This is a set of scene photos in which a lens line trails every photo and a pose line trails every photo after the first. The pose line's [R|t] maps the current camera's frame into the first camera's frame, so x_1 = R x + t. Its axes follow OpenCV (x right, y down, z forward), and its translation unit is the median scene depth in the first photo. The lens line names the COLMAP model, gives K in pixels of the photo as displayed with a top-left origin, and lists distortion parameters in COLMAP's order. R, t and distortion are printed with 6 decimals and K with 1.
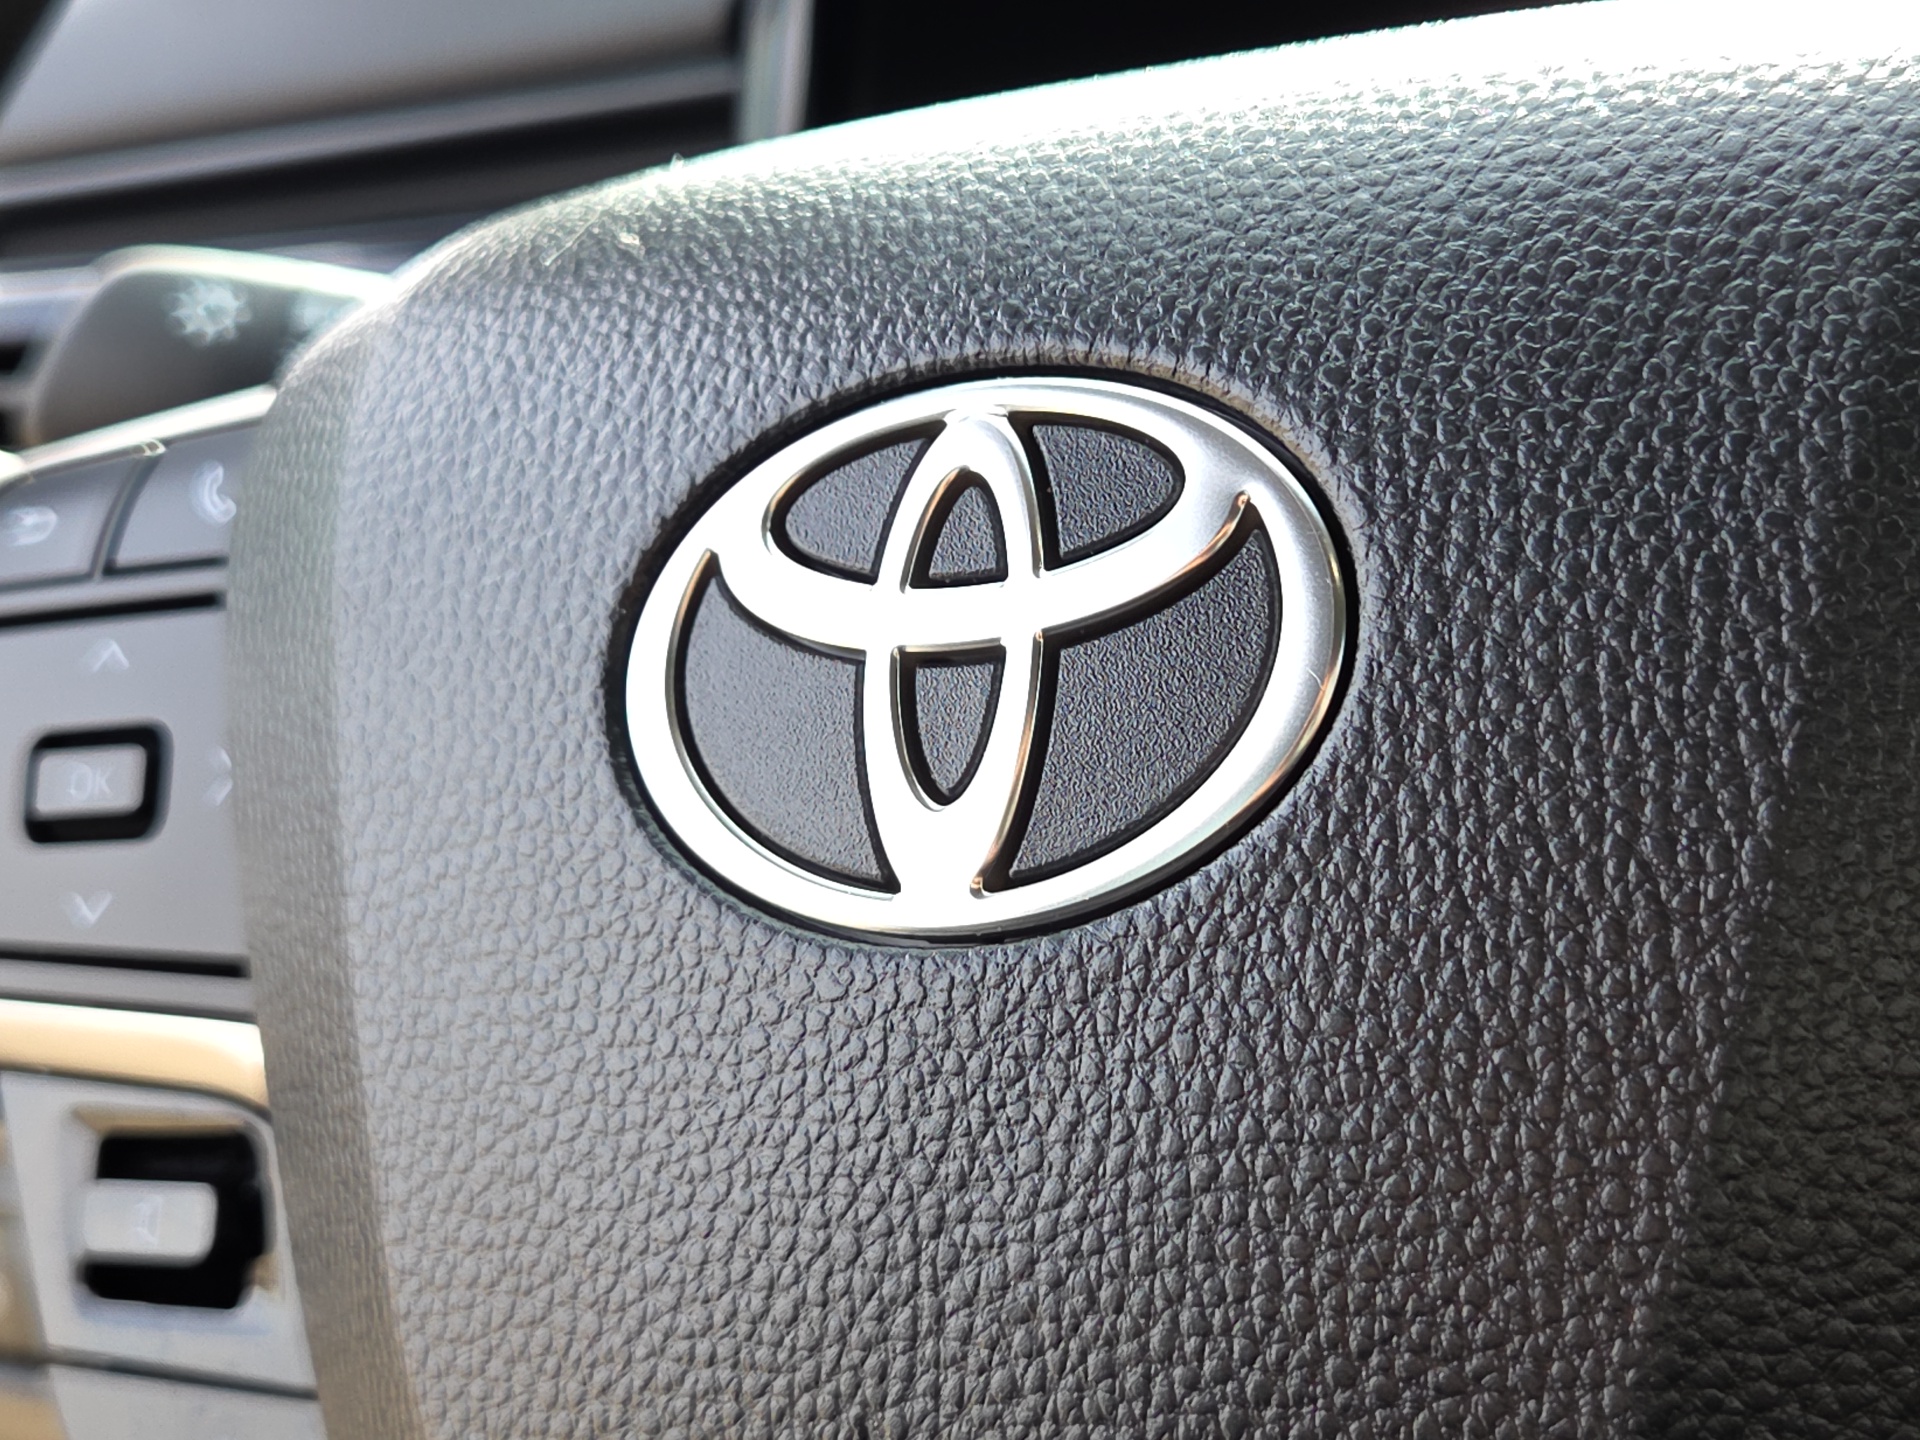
lens RADIAL K [[3195.8, 0, 1021.2], [0, 3195.8, 711.5], [0, 0, 1]] dist [0.101005, 0.000000]
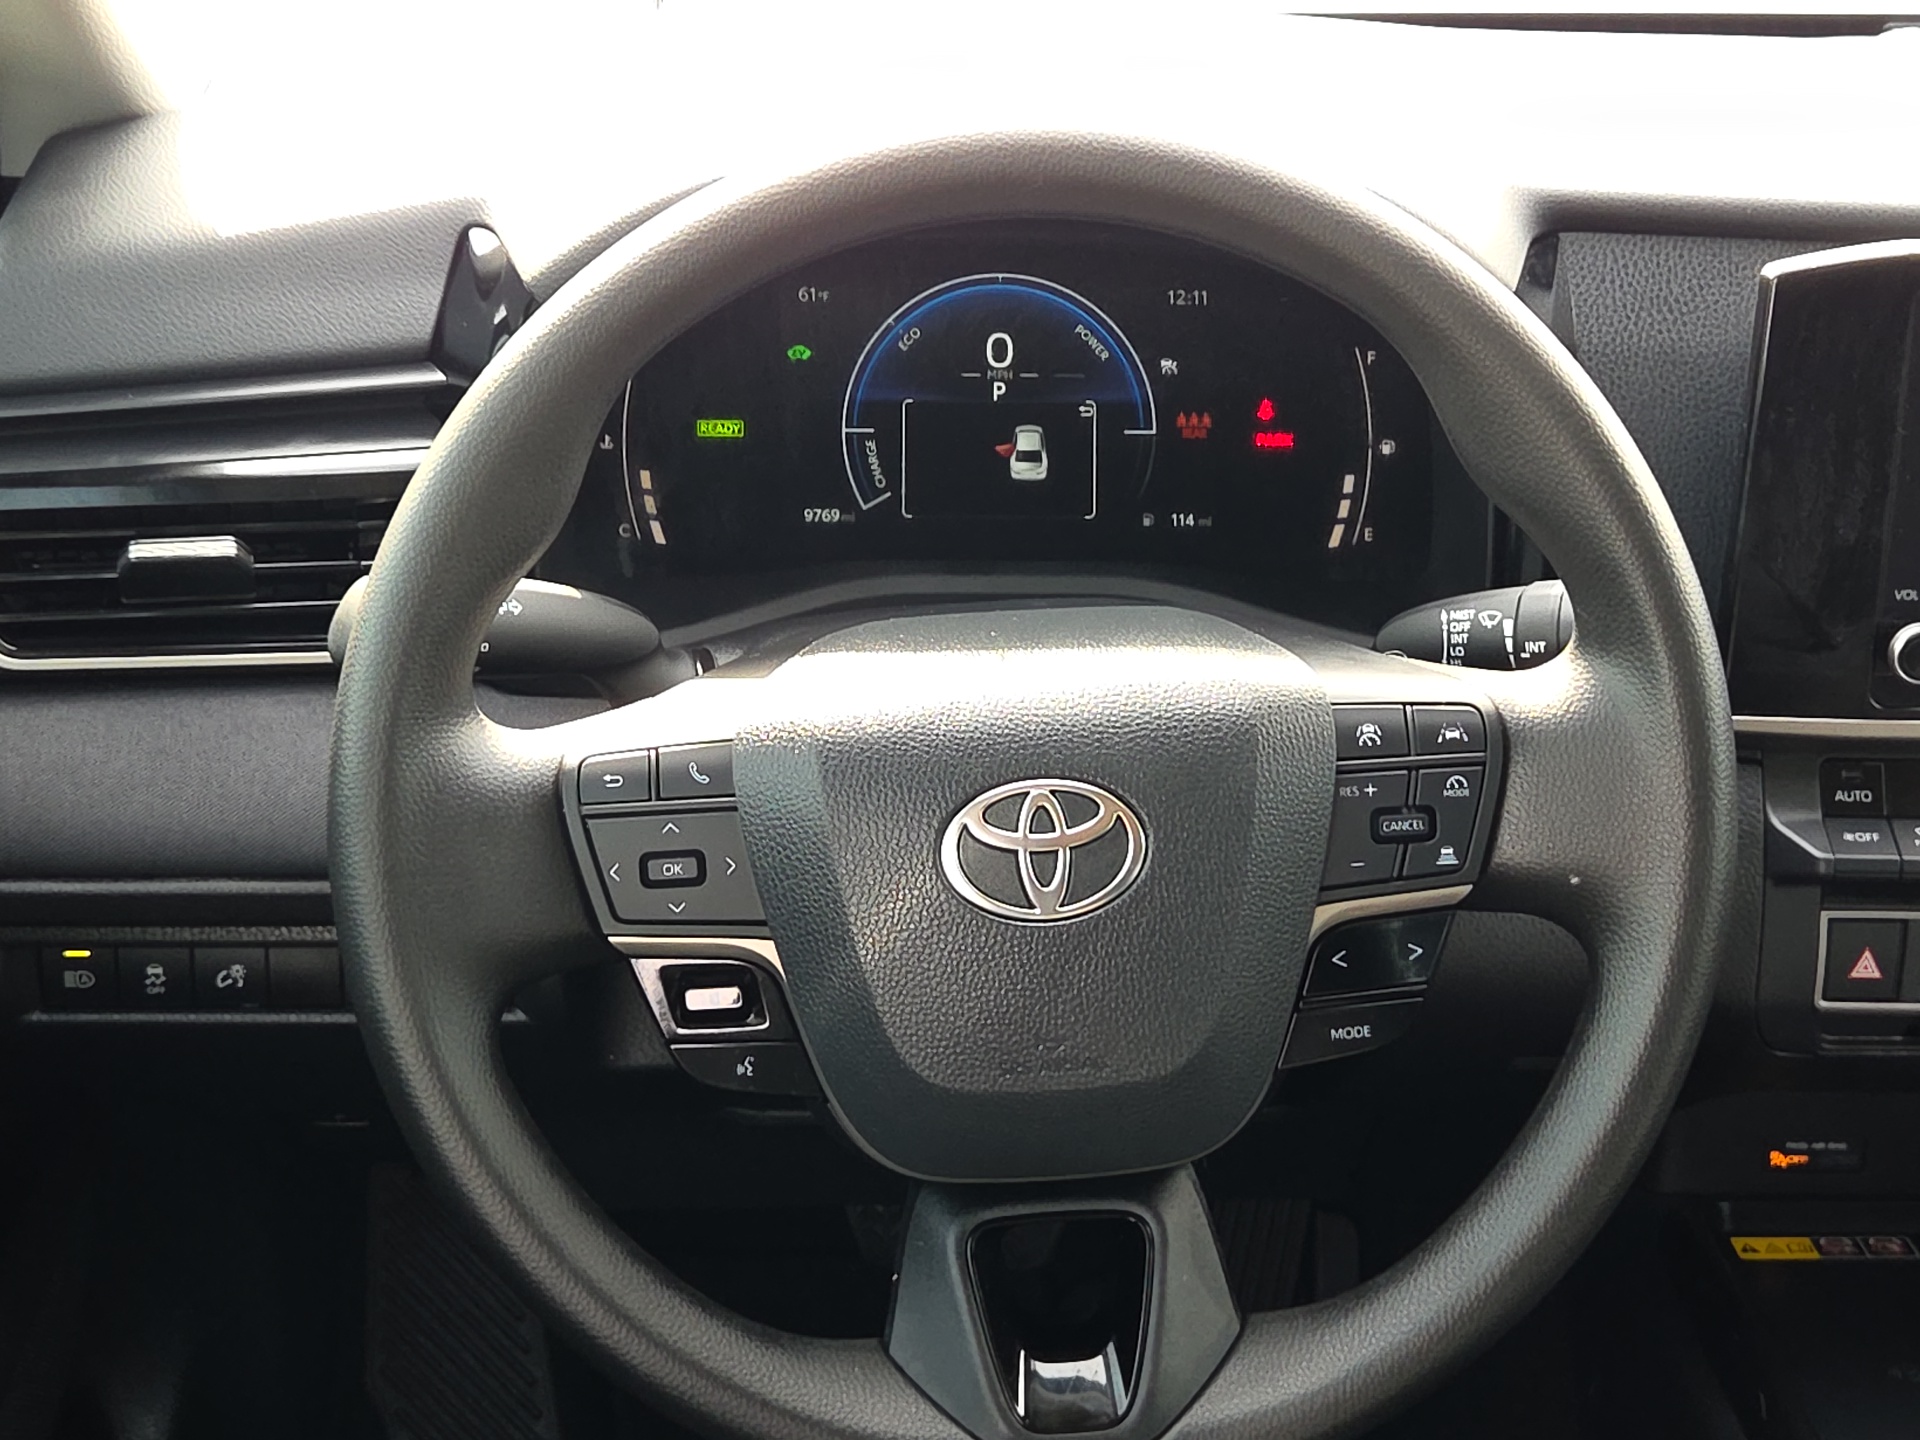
lens RADIAL K [[3195.8, 0, 972.9], [0, 3195.8, 651.0], [0, 0, 1]] dist [0.101005, 0.000000]
pose [[0.841821, -0.124641, 0.525168, -2.322181], [0.001163, 0.973389, 0.229156, -1.264255], [-0.539755, -0.192297, 0.819565, -2.371270]]
